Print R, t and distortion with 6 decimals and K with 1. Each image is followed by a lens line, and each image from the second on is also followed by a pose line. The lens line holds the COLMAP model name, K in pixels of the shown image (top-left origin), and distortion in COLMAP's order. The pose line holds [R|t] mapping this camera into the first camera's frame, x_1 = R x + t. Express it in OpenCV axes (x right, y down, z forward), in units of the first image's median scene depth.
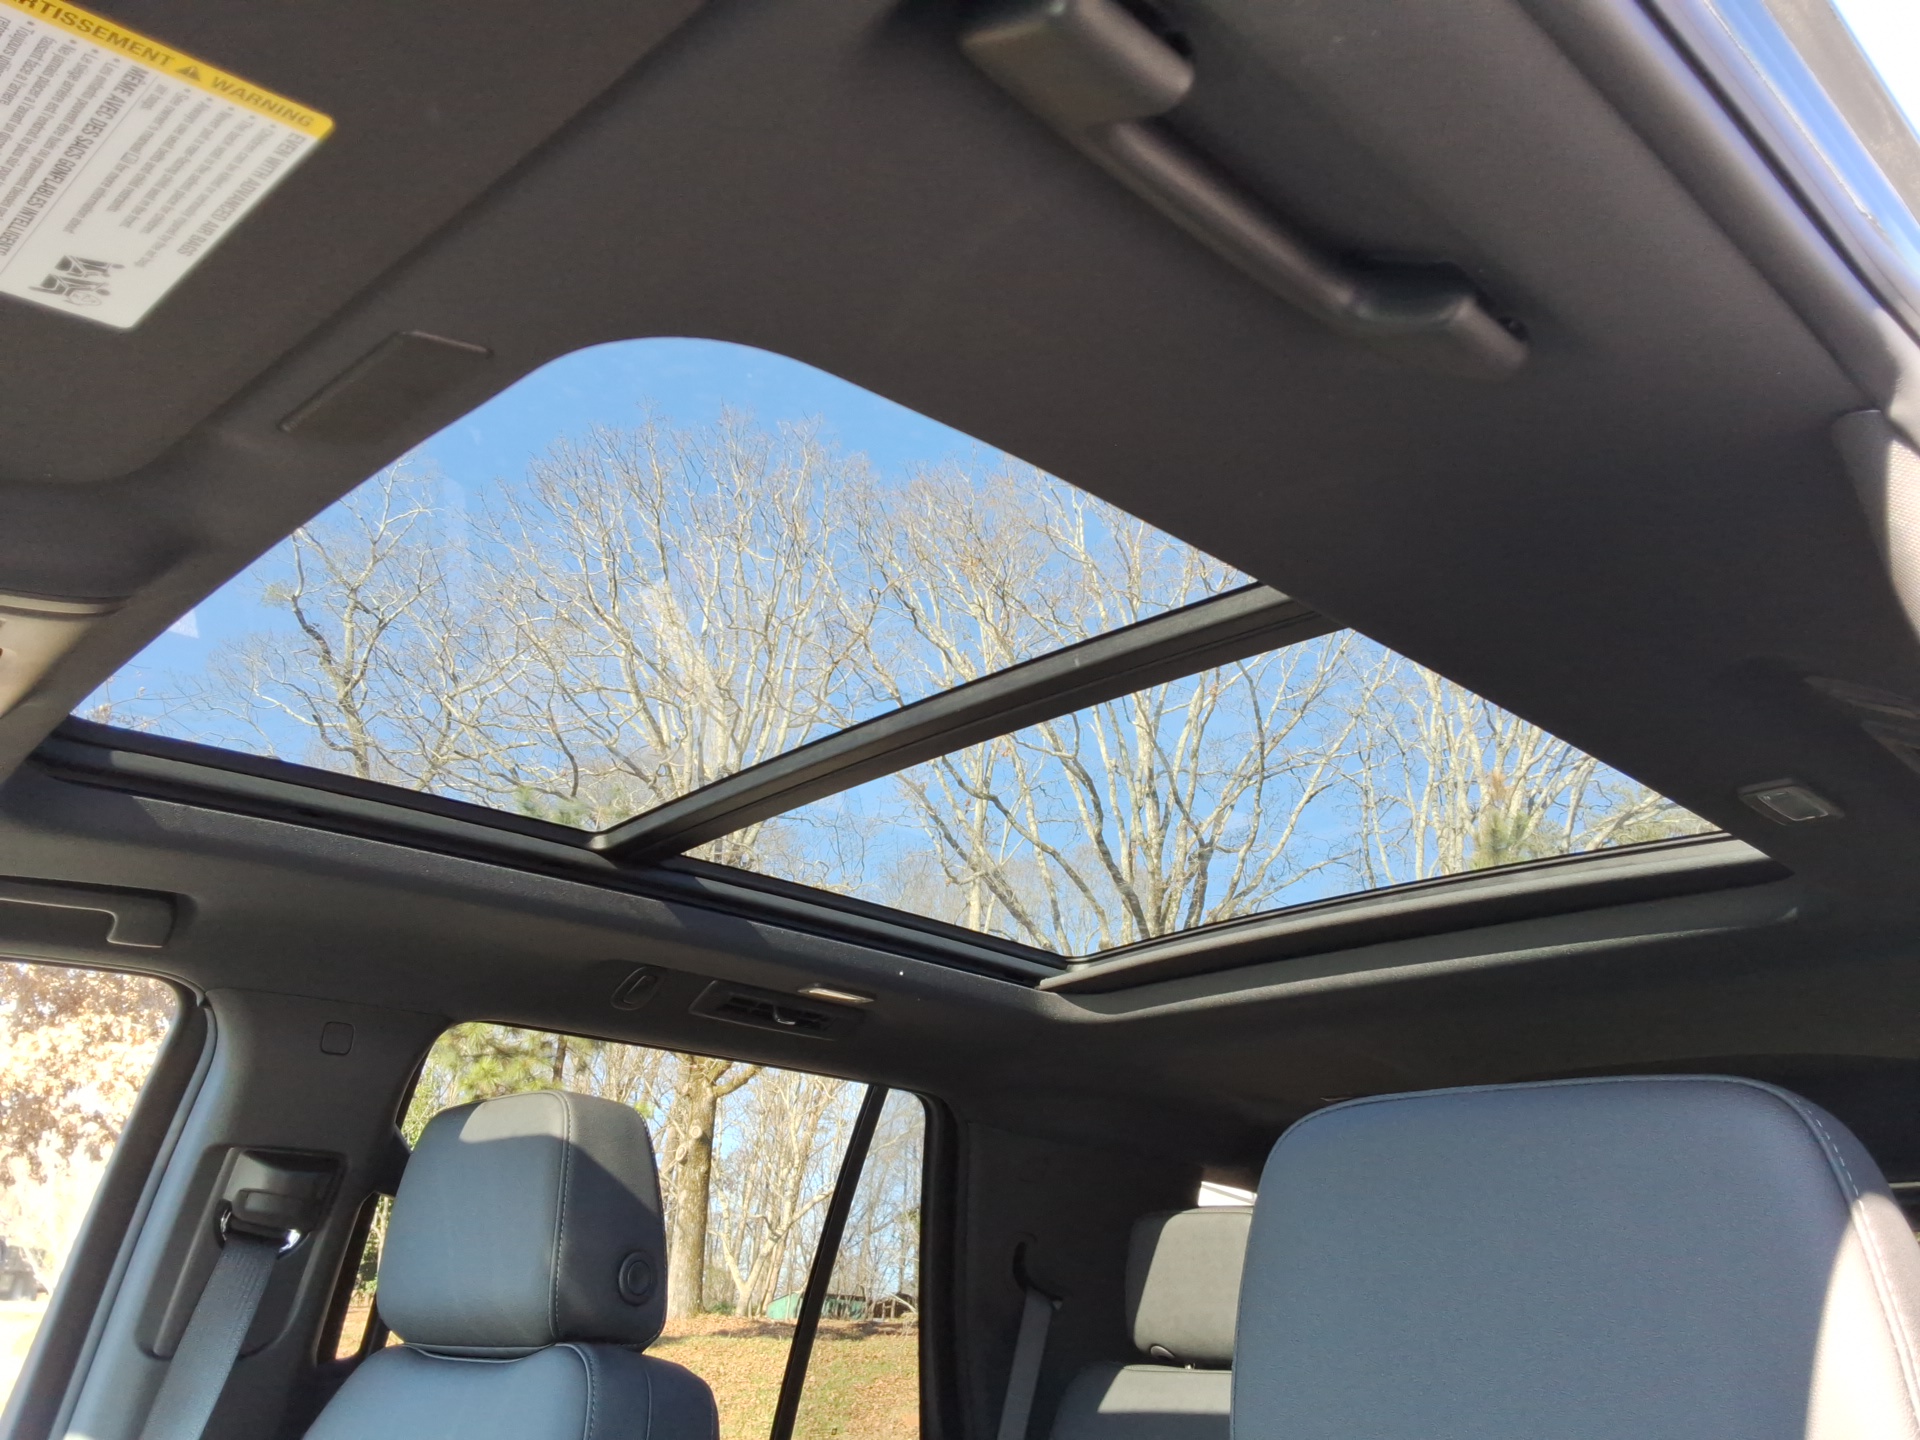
lens RADIAL K [[1512.8, 0, 967.6], [0, 1512.8, 693.9], [0, 0, 1]] dist [0.143813, -0.202364]
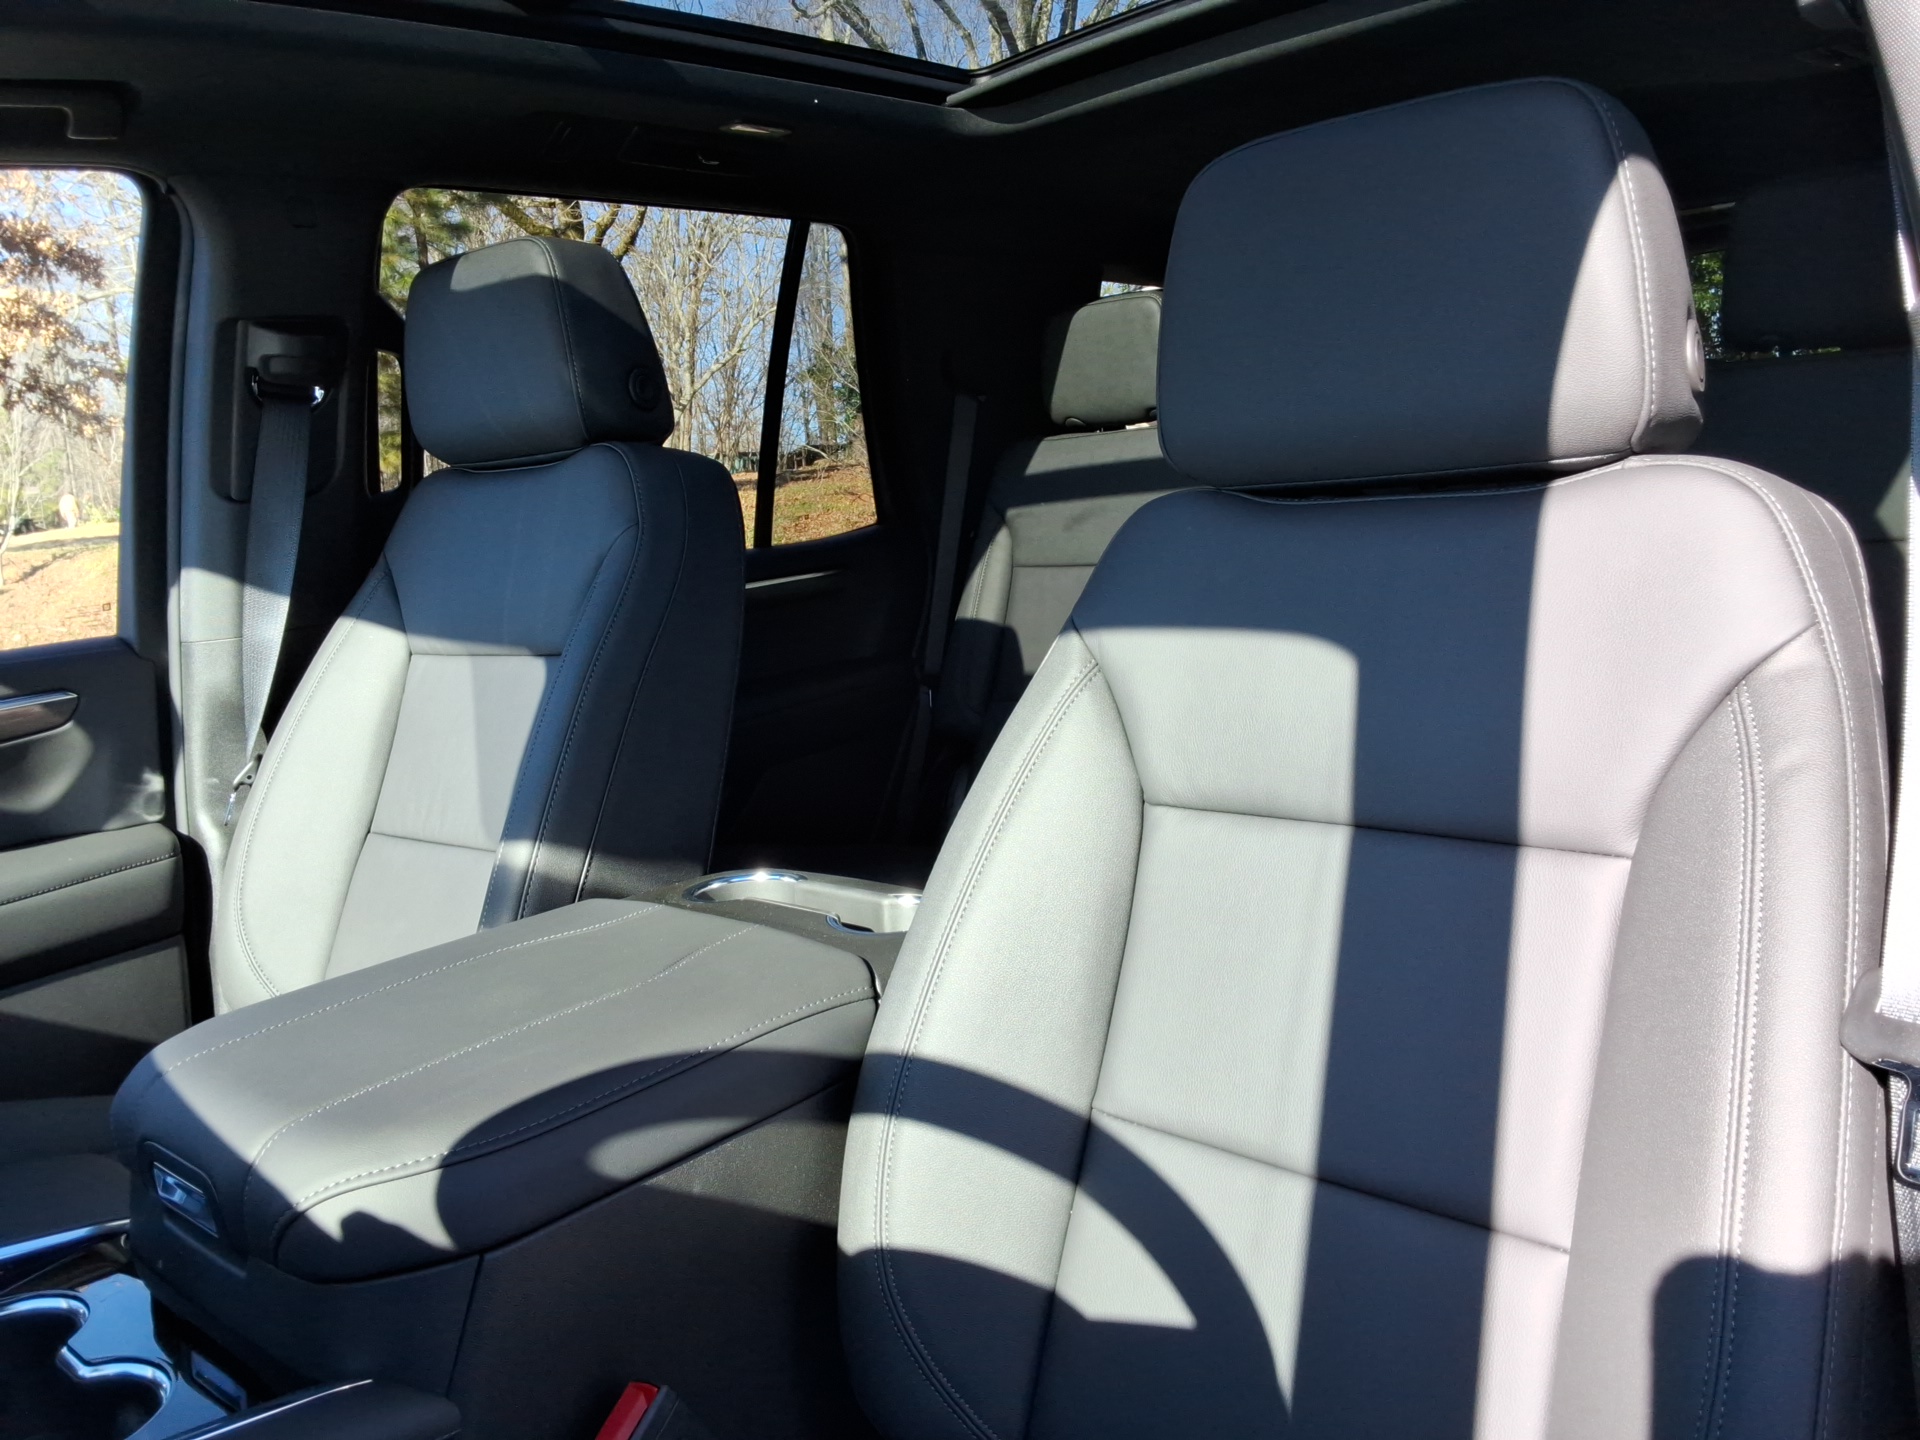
lens RADIAL K [[1542.7, 0, 974.8], [0, 1542.7, 702.1], [0, 0, 1]] dist [0.110681, -0.176048]
pose [[0.991043, -0.124806, 0.047507, -0.034613], [0.082494, 0.851913, 0.517145, -0.007471], [-0.105015, -0.508594, 0.854579, -0.112486]]
